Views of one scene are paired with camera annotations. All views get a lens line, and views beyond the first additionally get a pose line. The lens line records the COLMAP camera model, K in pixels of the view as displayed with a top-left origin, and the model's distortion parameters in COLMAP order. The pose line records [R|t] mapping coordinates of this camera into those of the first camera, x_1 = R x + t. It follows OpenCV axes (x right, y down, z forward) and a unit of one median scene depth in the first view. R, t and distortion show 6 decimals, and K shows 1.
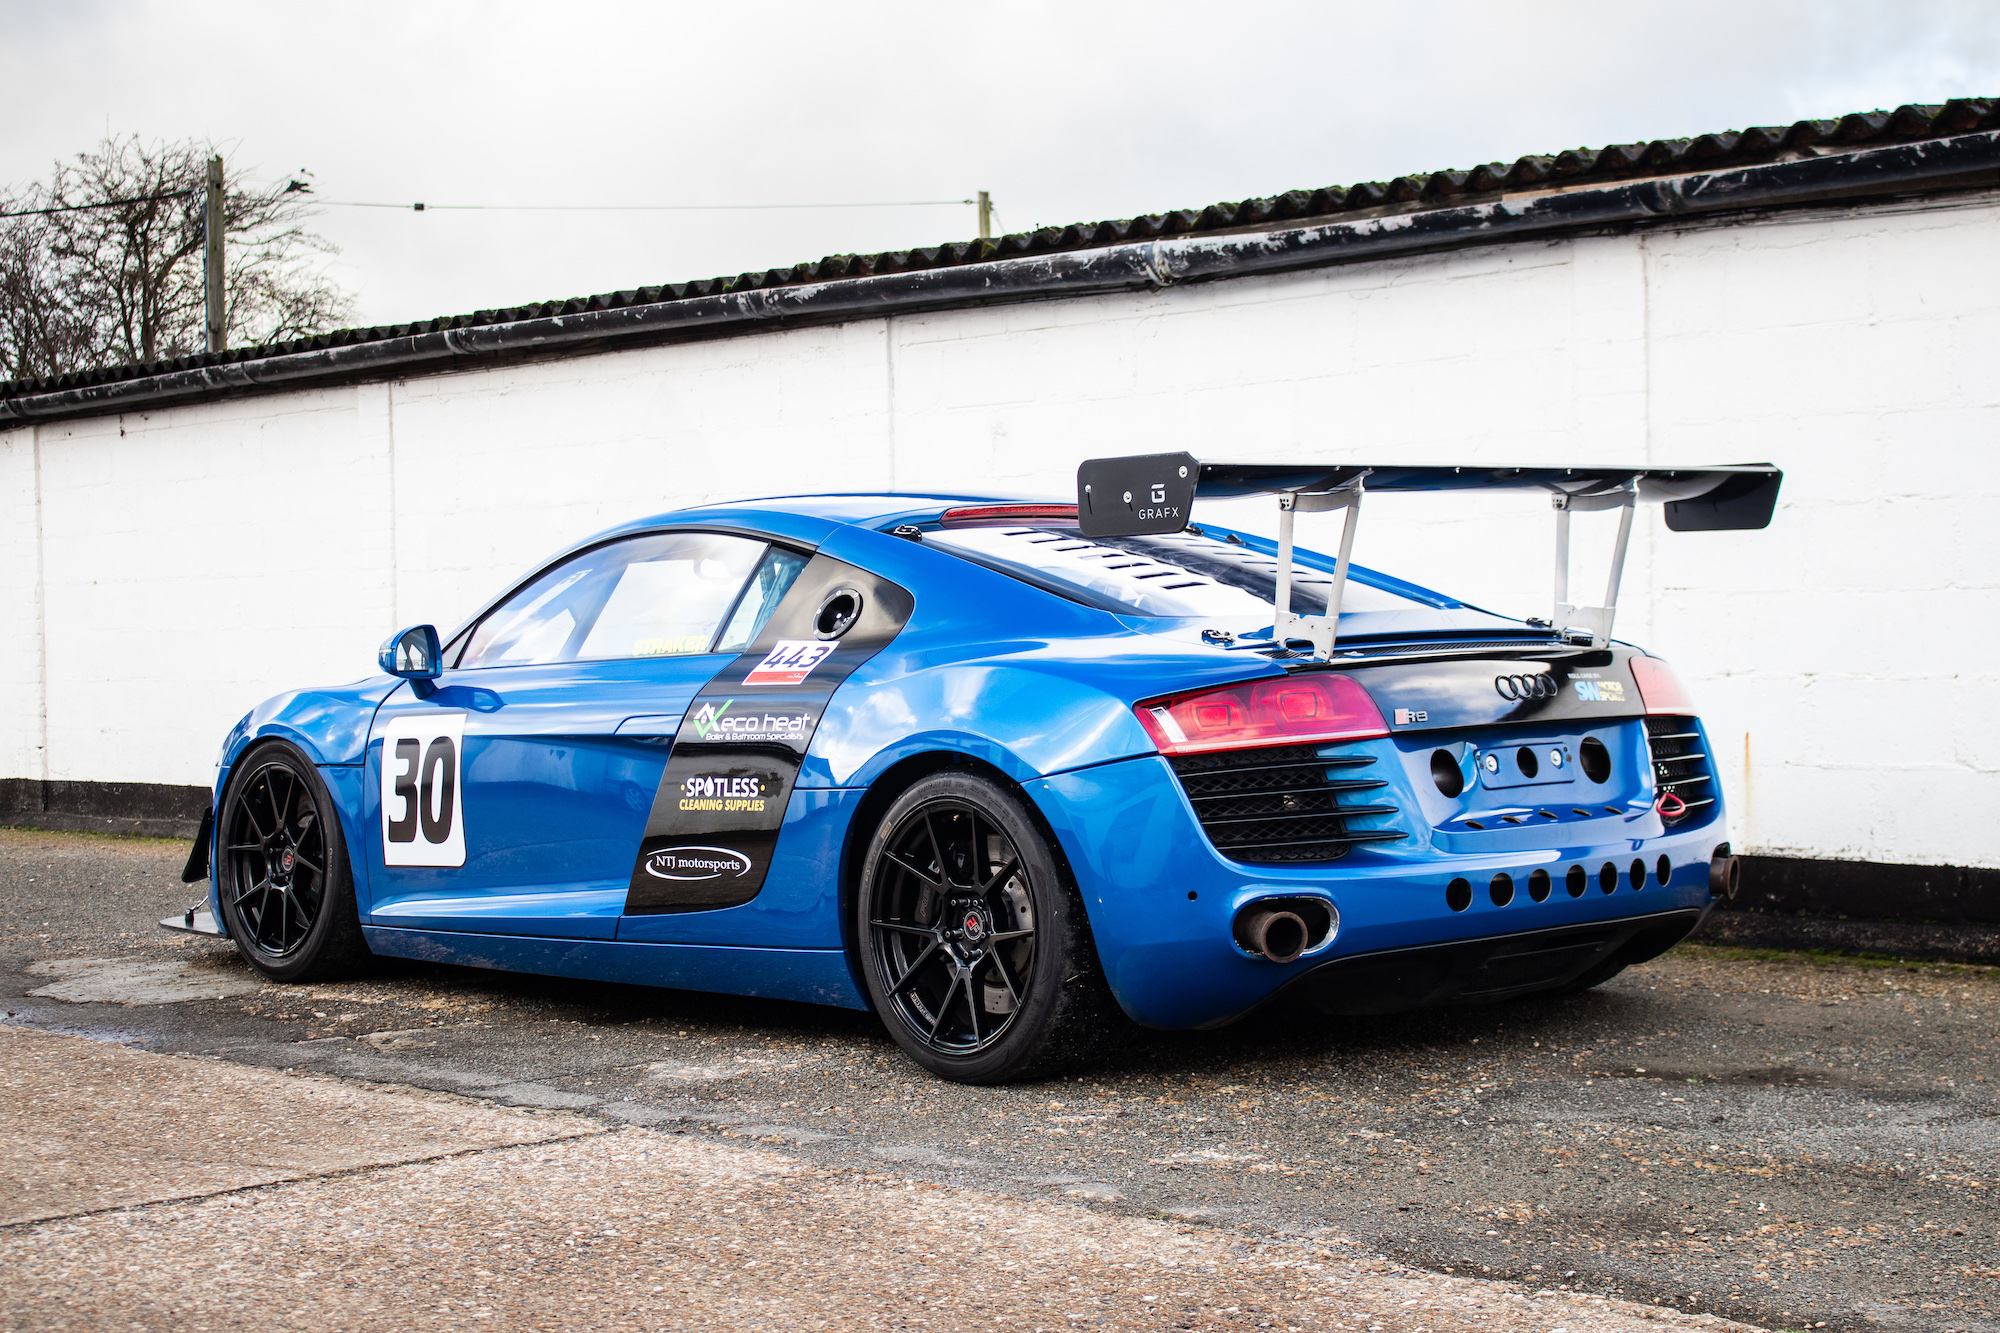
lens RADIAL K [[3287.8, 0, 1000.0], [0, 3287.8, 666.5], [0, 0, 1]] dist [-0.048530, 0.112236]
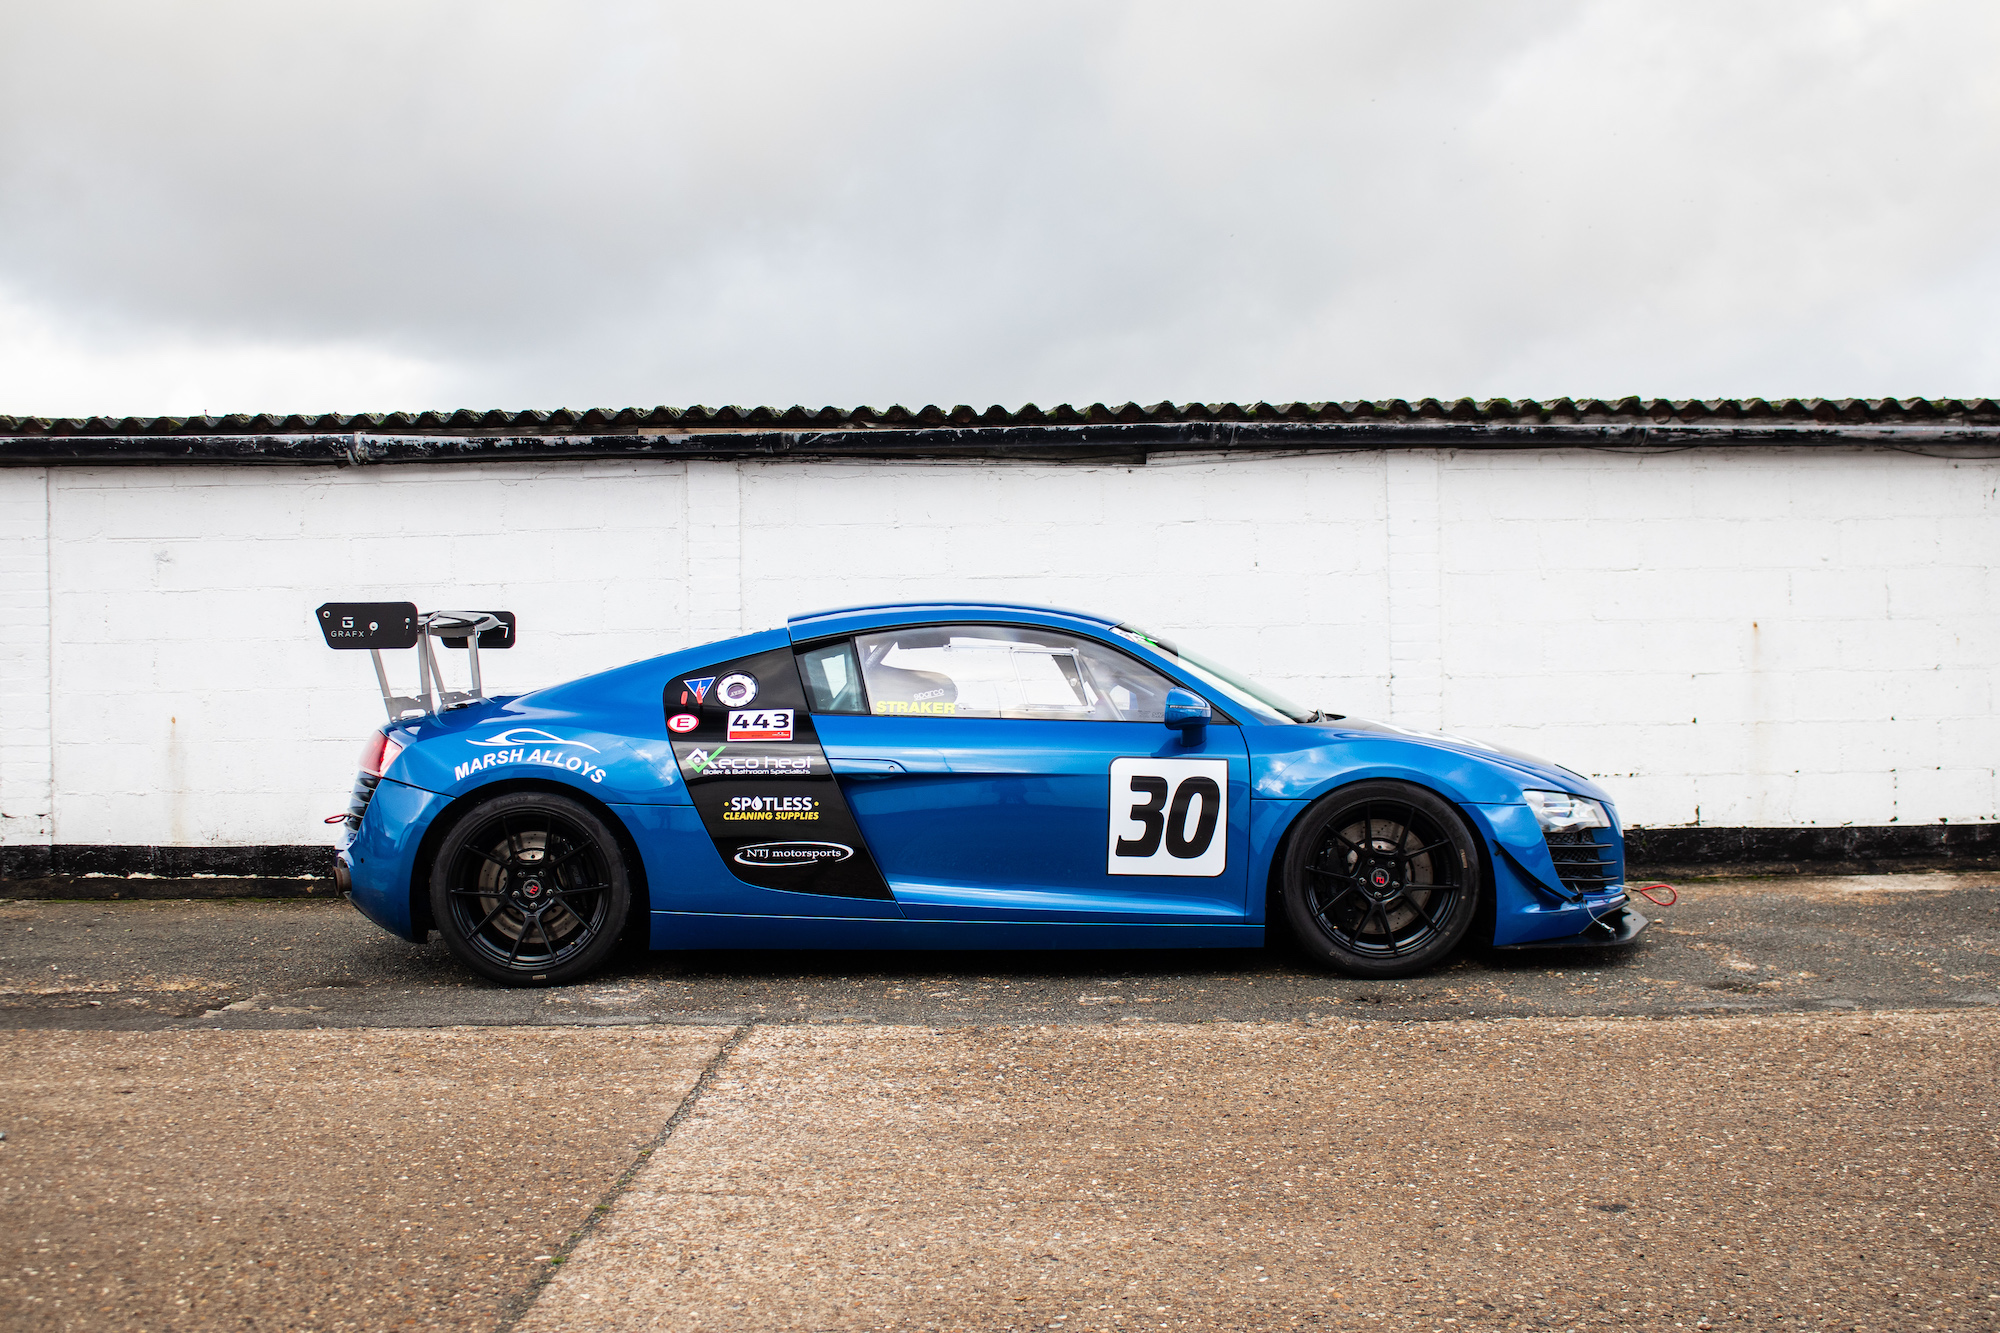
lens RADIAL K [[2302.1, 0, 1000.0], [0, 2302.1, 666.5], [0, 0, 1]] dist [-0.105340, 0.064899]
pose [[0.675345, 0.013597, 0.737376, -0.491623], [0.008817, 0.999610, -0.026508, 0.001799], [-0.737449, 0.024403, 0.674962, 0.114818]]
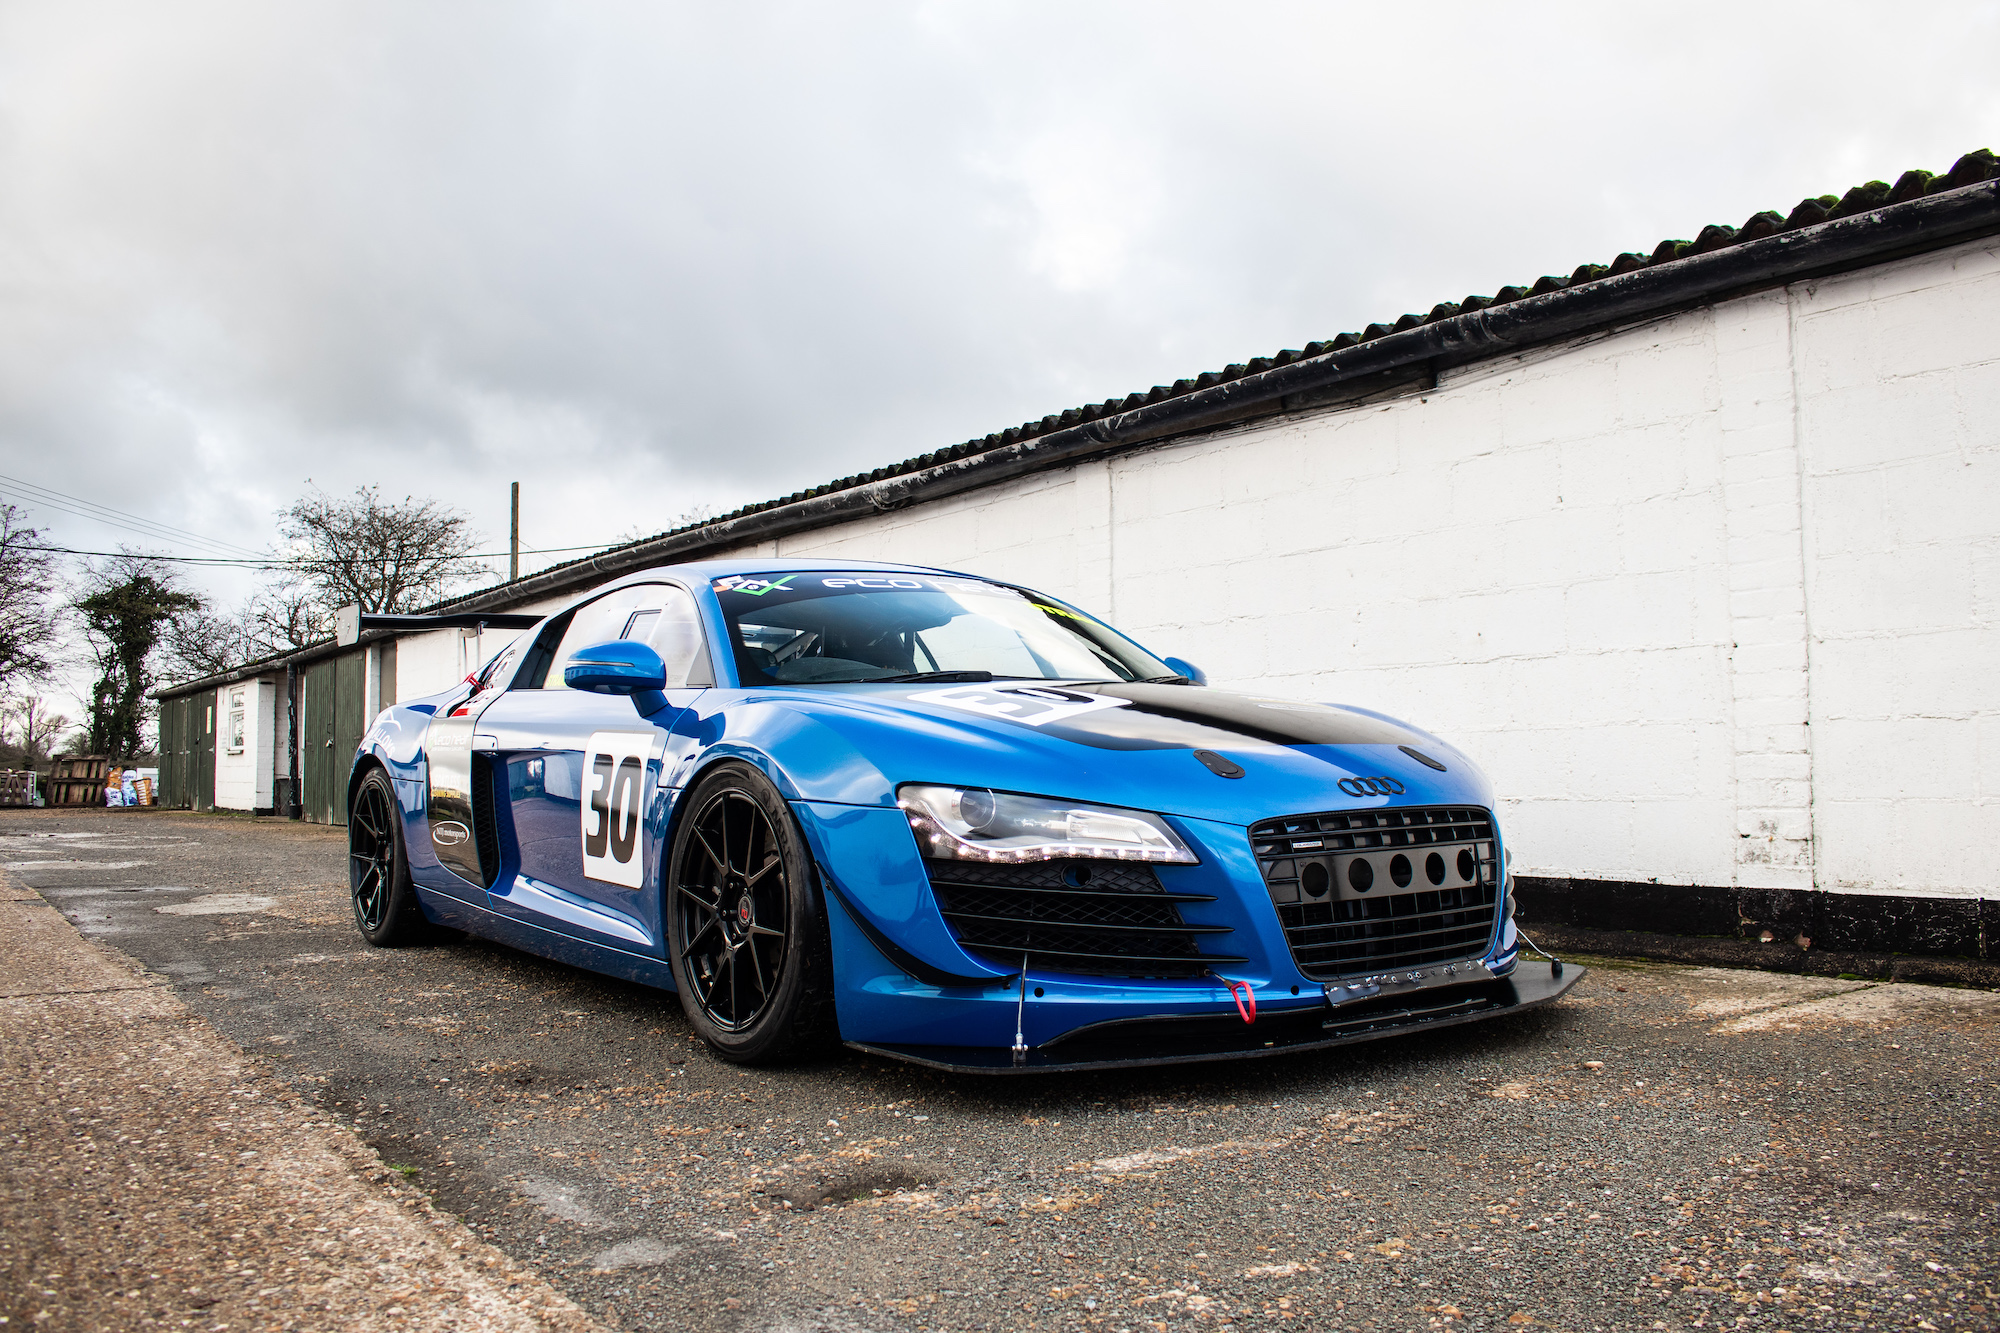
lens RADIAL K [[1674.7, 0, 1011.7], [0, 1674.7, 662.1], [0, 0, 1]] dist [-0.159688, 0.130111]
pose [[0.990564, 0.002896, -0.137023, 0.228129], [-0.013464, 0.996997, -0.076259, 0.024515], [0.136391, 0.077384, 0.987628, 0.178304]]
